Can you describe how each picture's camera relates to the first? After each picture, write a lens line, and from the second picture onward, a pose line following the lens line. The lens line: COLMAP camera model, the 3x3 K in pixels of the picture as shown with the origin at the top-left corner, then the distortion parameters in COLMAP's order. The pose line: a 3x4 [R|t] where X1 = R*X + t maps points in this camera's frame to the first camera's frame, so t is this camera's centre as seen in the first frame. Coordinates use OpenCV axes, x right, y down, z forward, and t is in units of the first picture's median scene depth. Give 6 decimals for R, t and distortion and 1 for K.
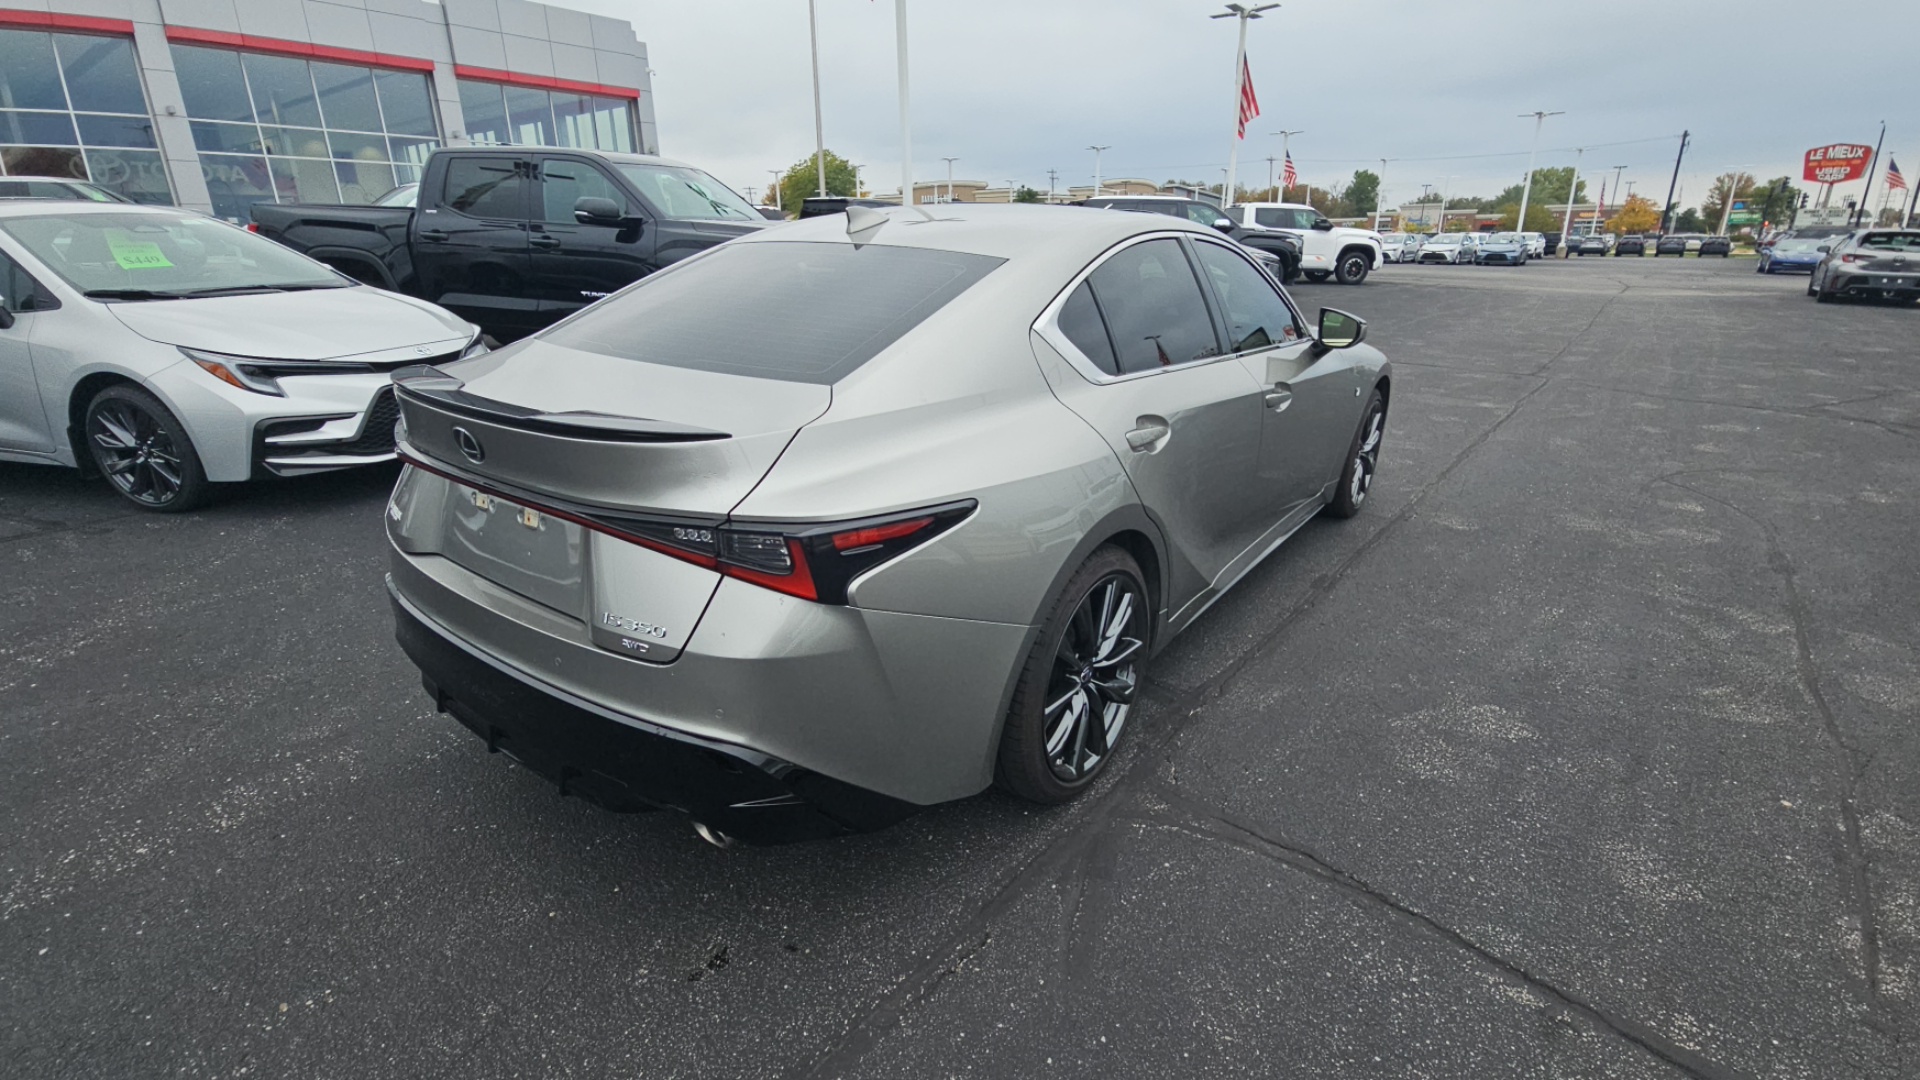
lens RADIAL K [[858.2, 0, 982.1], [0, 858.2, 539.8], [0, 0, 1]] dist [0.008641, -0.006928]
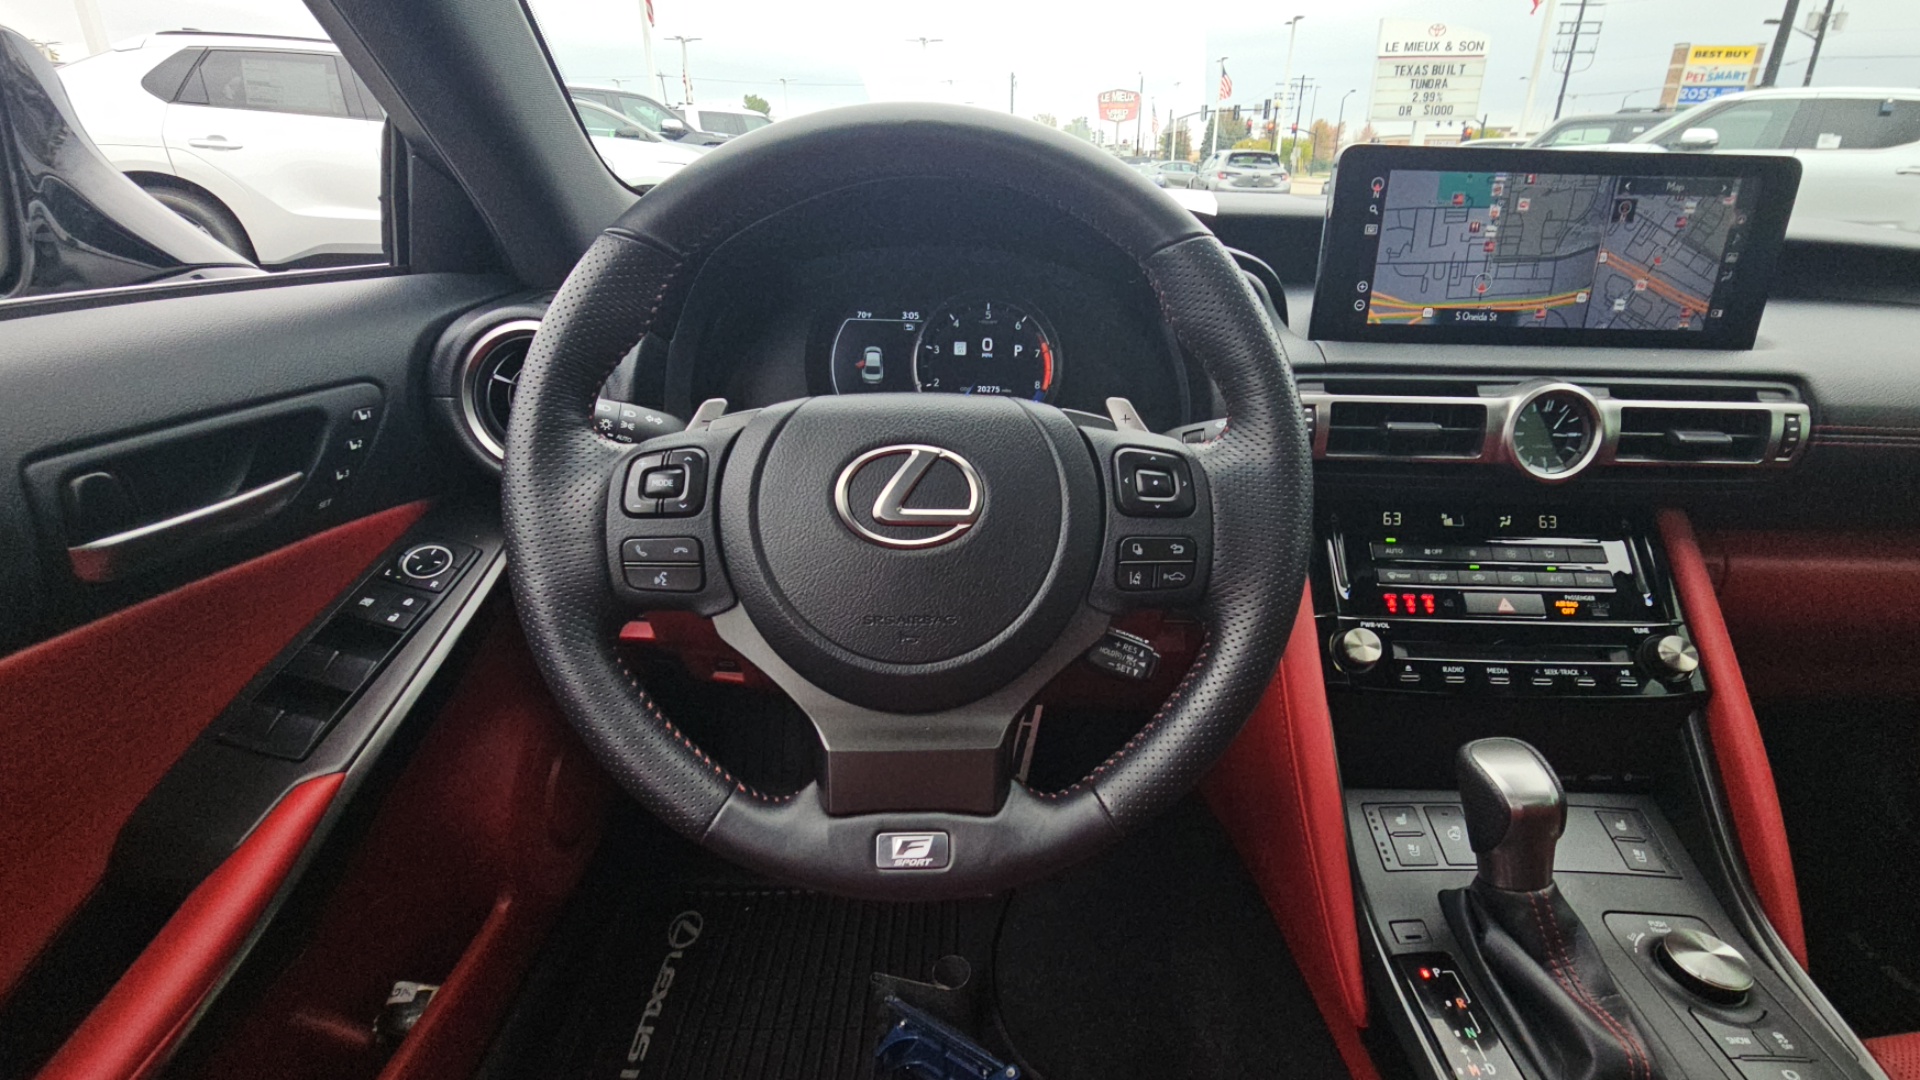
lens RADIAL K [[858.2, 0, 979.1], [0, 858.2, 546.9], [0, 0, 1]] dist [0.008641, -0.006928]
pose [[0.812122, -0.227382, 0.537359, 0.007794], [0.183509, 0.973746, 0.134697, -0.173222], [-0.553879, -0.010780, 0.832528, 0.655192]]
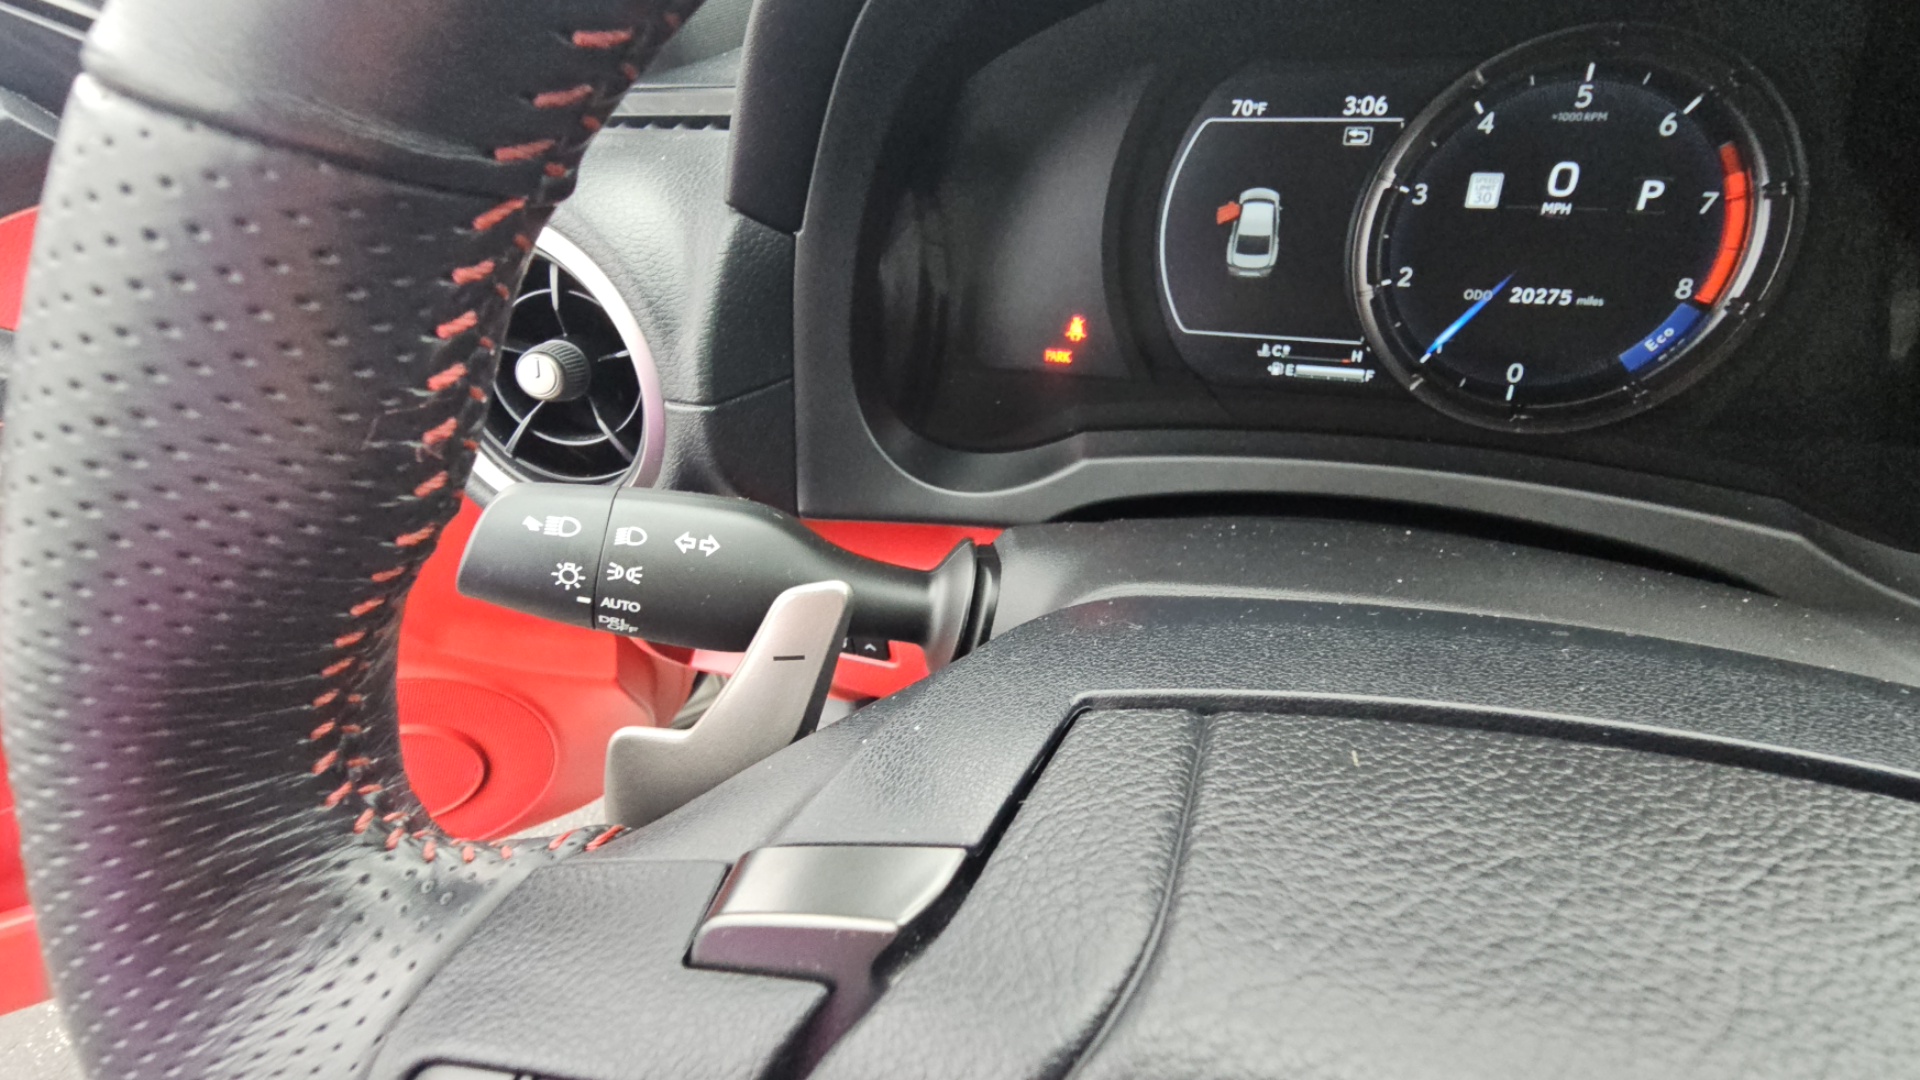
lens RADIAL K [[858.2, 0, 981.0], [0, 858.2, 548.8], [0, 0, 1]] dist [0.008641, -0.006928]
pose [[0.942424, -0.280239, 0.182492, 0.035253], [0.197872, 0.907199, 0.371264, -0.190080], [-0.269599, -0.313778, 0.910417, 0.714416]]
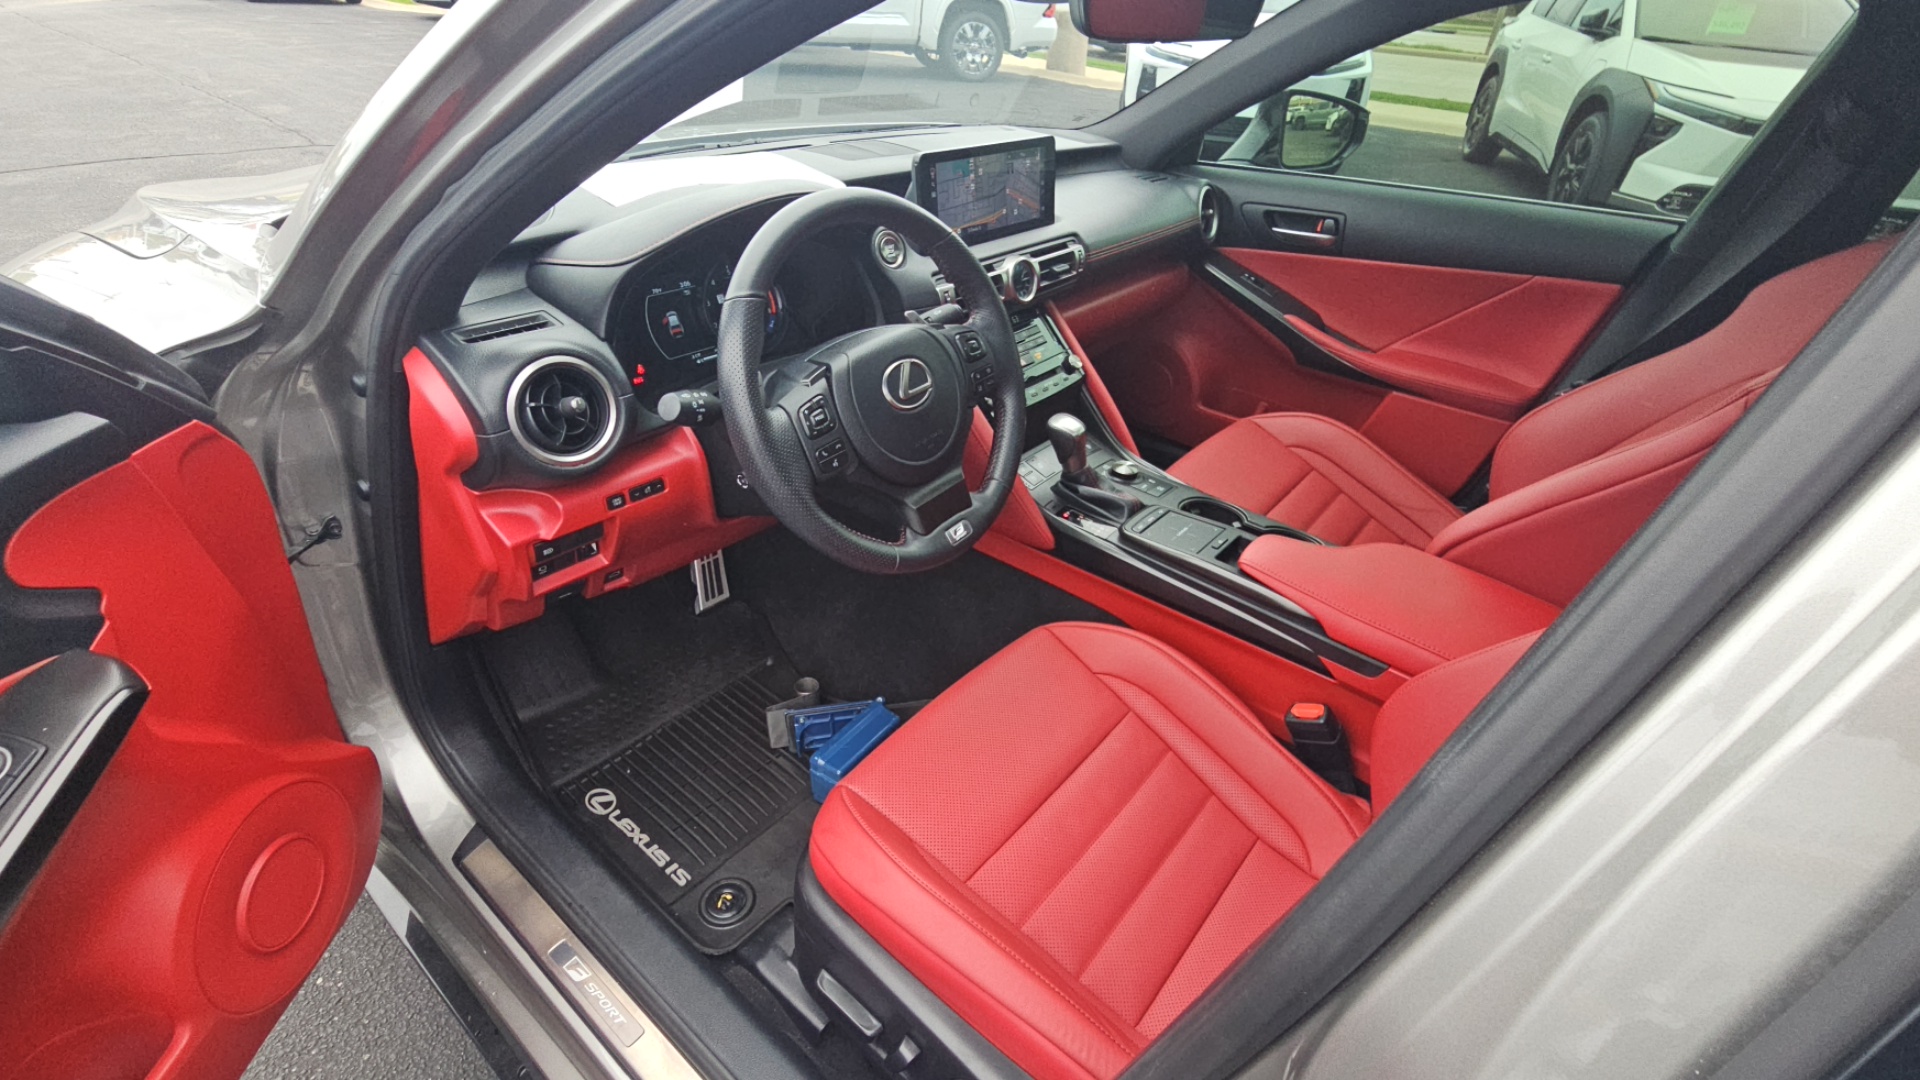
lens RADIAL K [[858.2, 0, 982.7], [0, 858.2, 550.2], [0, 0, 1]] dist [0.008641, -0.006928]
pose [[0.060208, -0.558454, 0.827348, -0.099251], [0.290094, 0.802866, 0.520818, -0.220544], [-0.955102, 0.208651, 0.210344, 0.678076]]
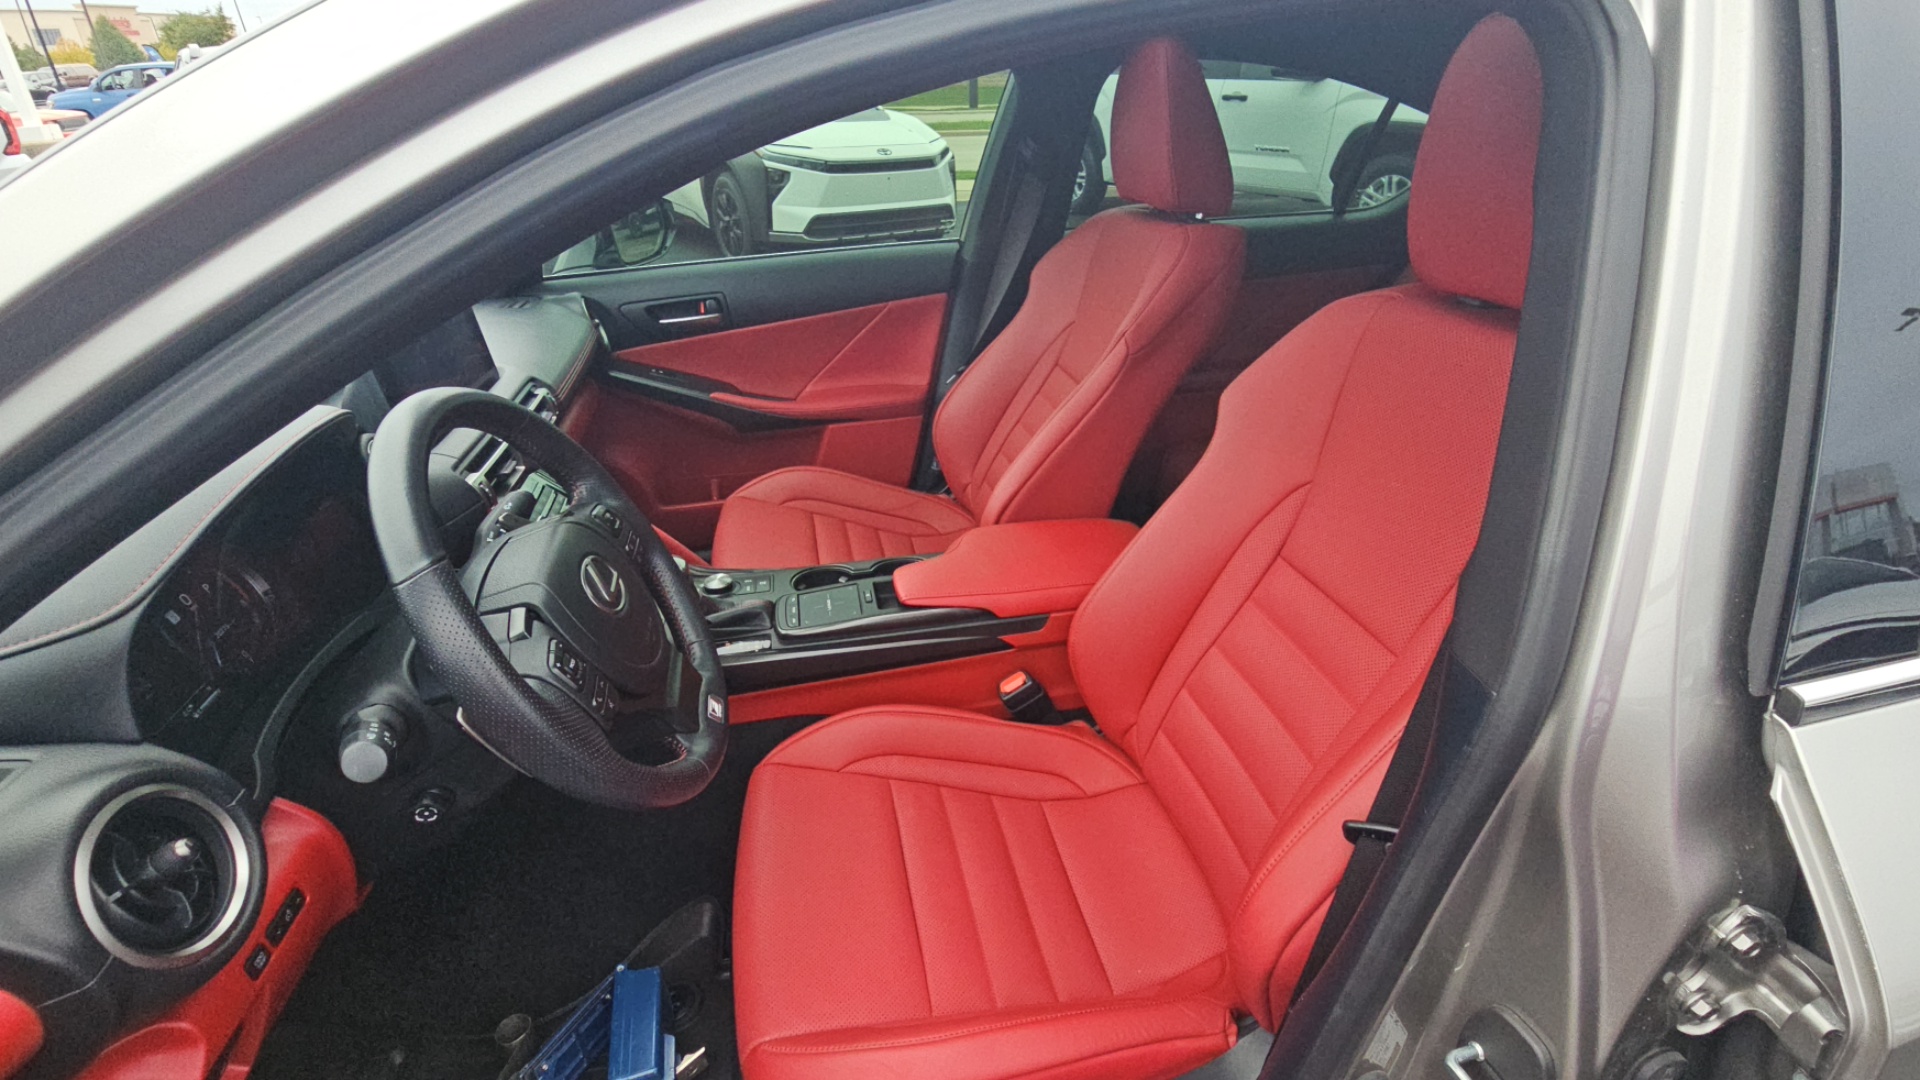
lens RADIAL K [[858.2, 0, 974.6], [0, 858.2, 546.3], [0, 0, 1]] dist [0.008641, -0.006928]
pose [[-0.738177, -0.315714, 0.596171, -0.072599], [0.236503, 0.706531, 0.666994, -0.244659], [-0.631793, 0.633355, -0.446877, 0.735090]]
